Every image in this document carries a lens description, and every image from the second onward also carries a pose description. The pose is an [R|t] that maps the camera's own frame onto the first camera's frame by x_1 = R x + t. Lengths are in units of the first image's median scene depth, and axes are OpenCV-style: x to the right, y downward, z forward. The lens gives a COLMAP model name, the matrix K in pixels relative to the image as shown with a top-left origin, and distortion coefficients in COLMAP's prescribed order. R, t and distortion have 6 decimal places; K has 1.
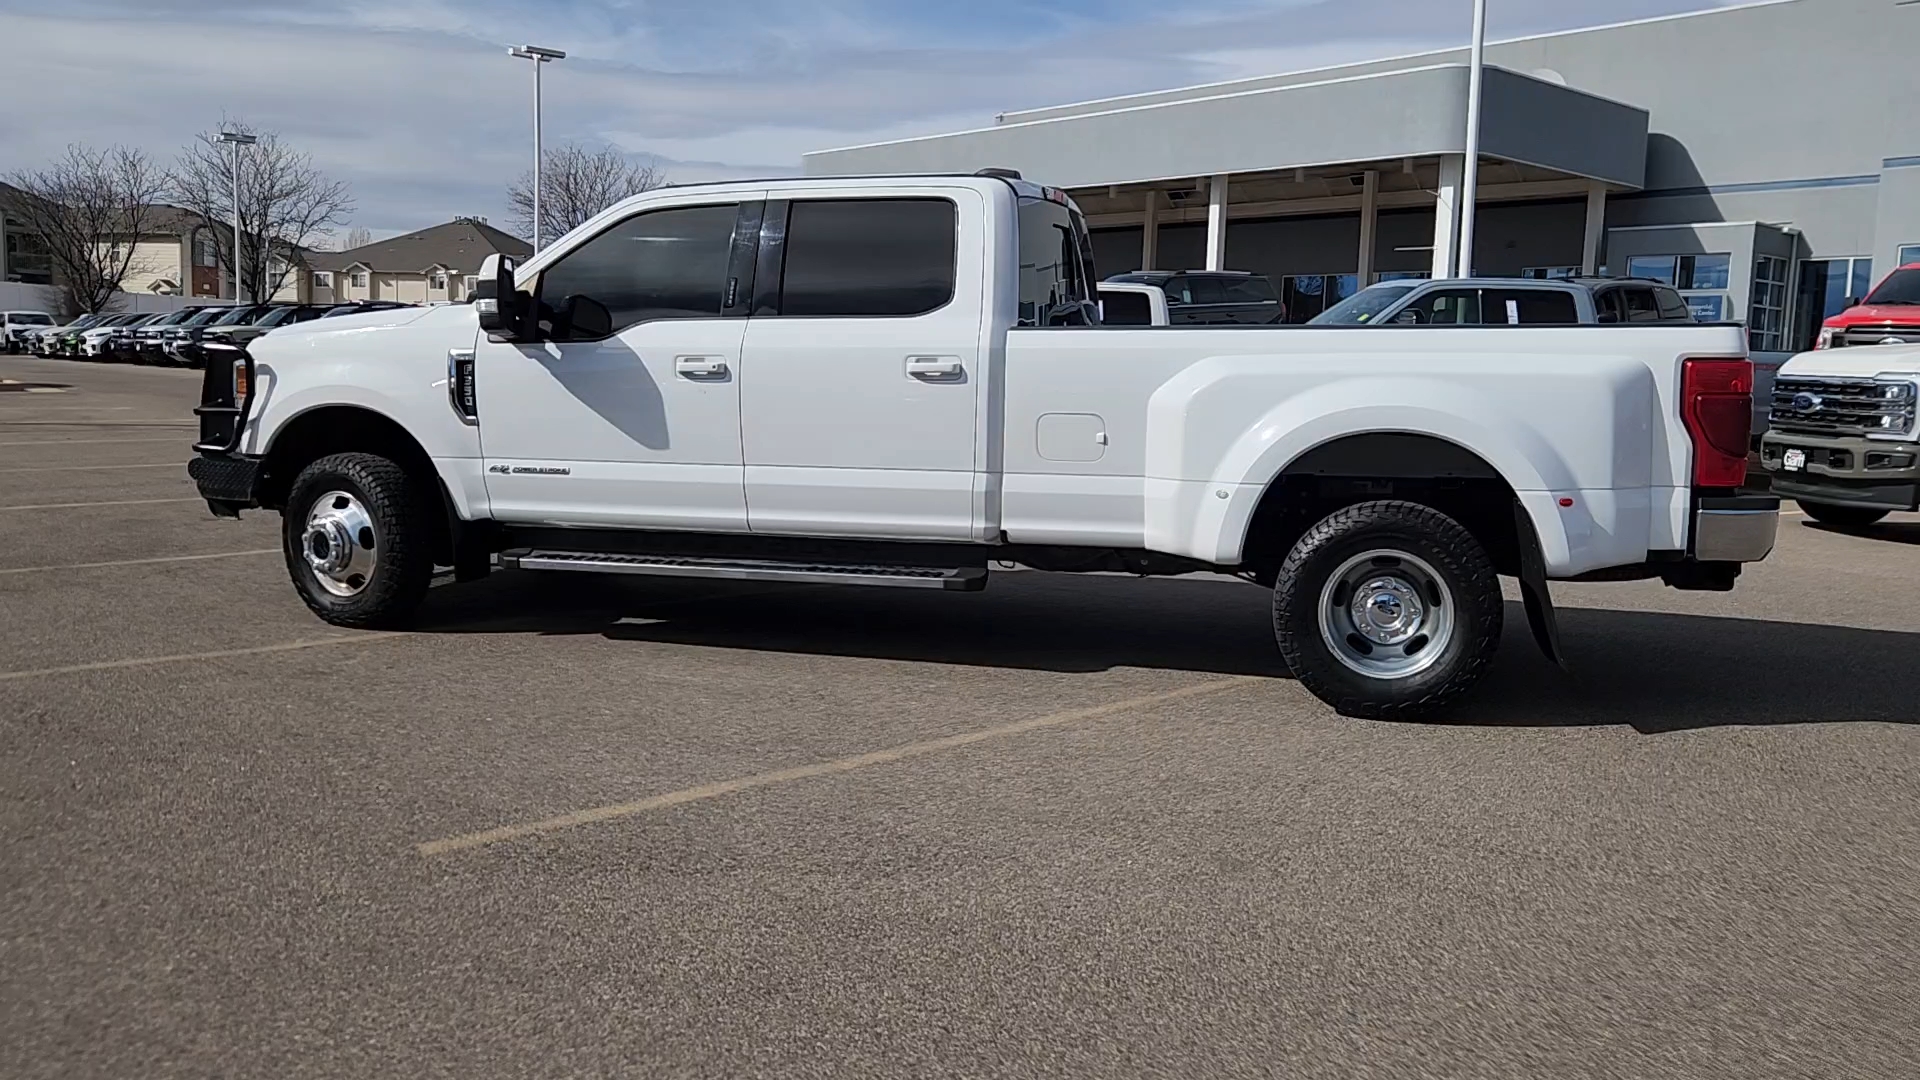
lens RADIAL K [[1626.5, 0, 952.5], [0, 1626.5, 546.5], [0, 0, 1]] dist [0.037104, -0.027577]
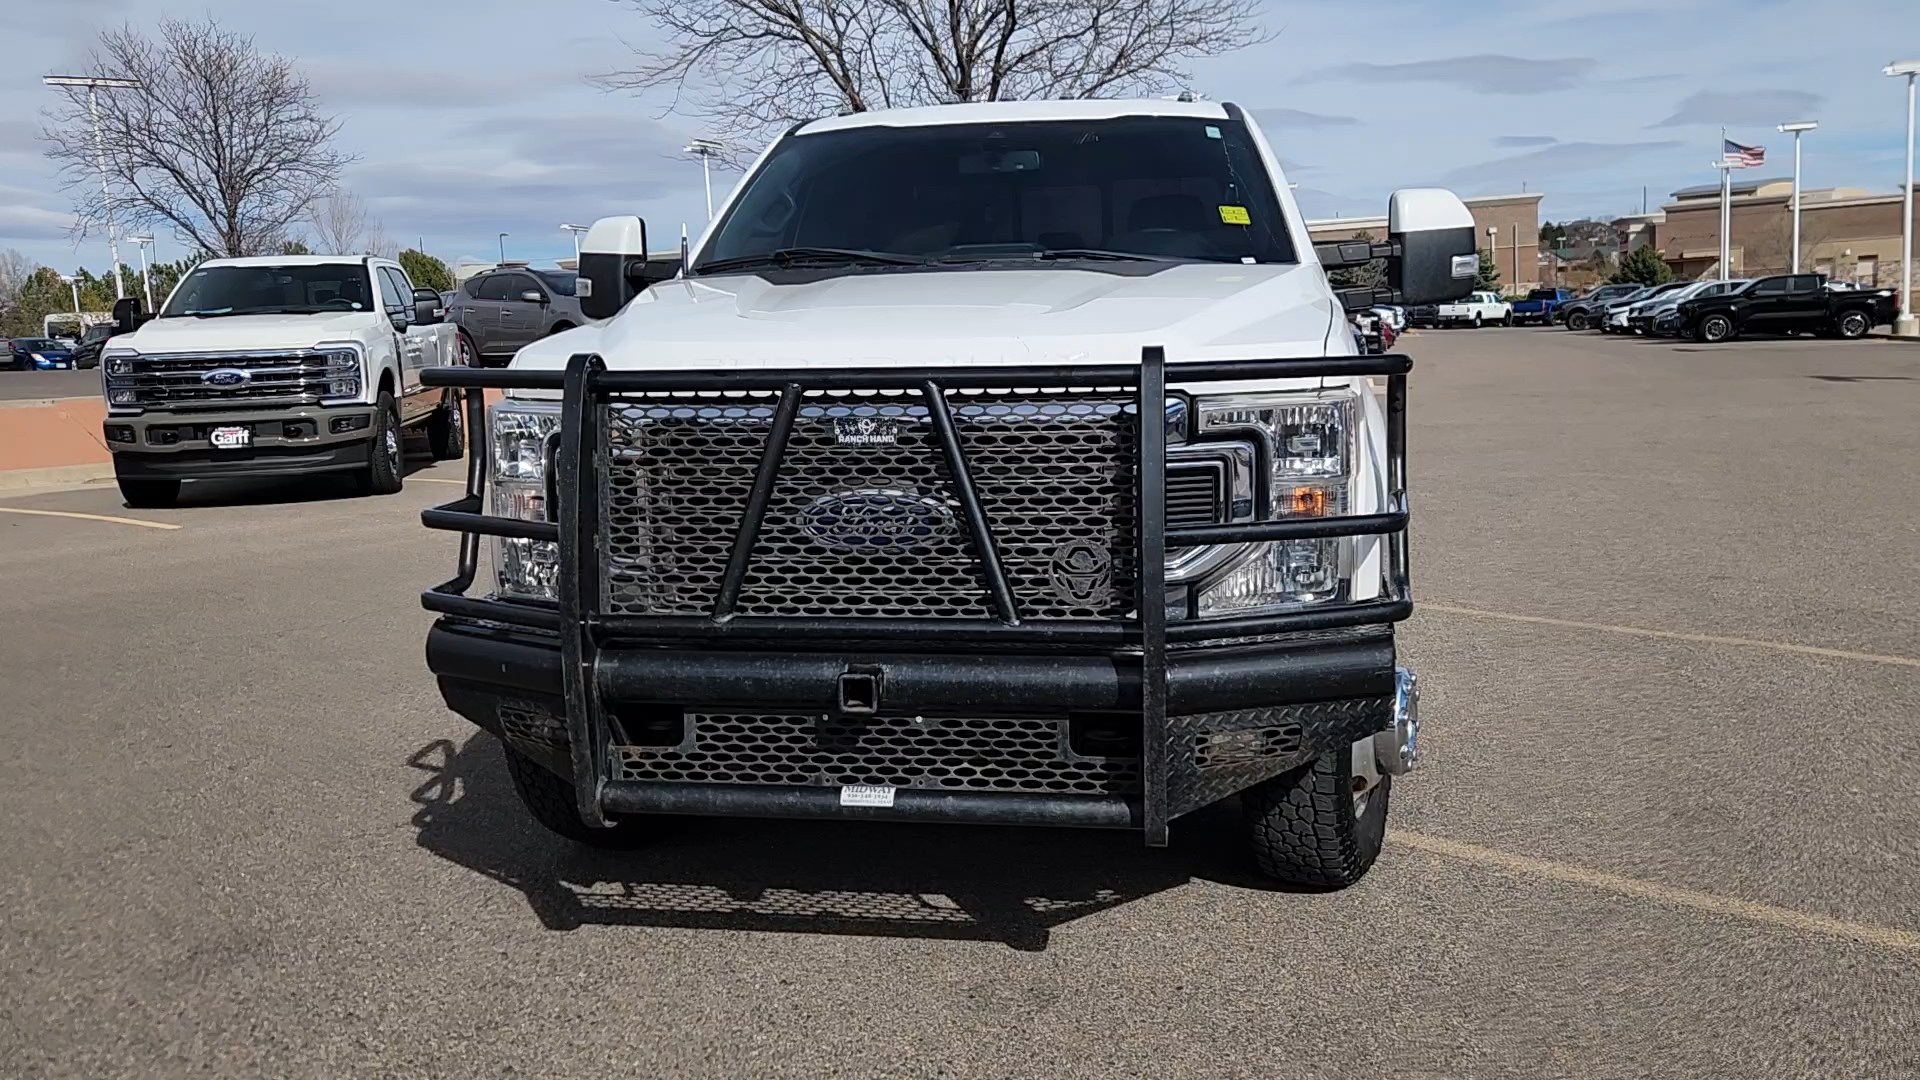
lens RADIAL K [[1626.5, 0, 948.8], [0, 1626.5, 541.5], [0, 0, 1]] dist [0.037104, -0.027577]
pose [[-0.122835, -0.159285, 0.979561, -0.986243], [0.154287, 0.971970, 0.177398, -0.194620], [-0.980361, 0.172925, -0.094816, 1.337378]]
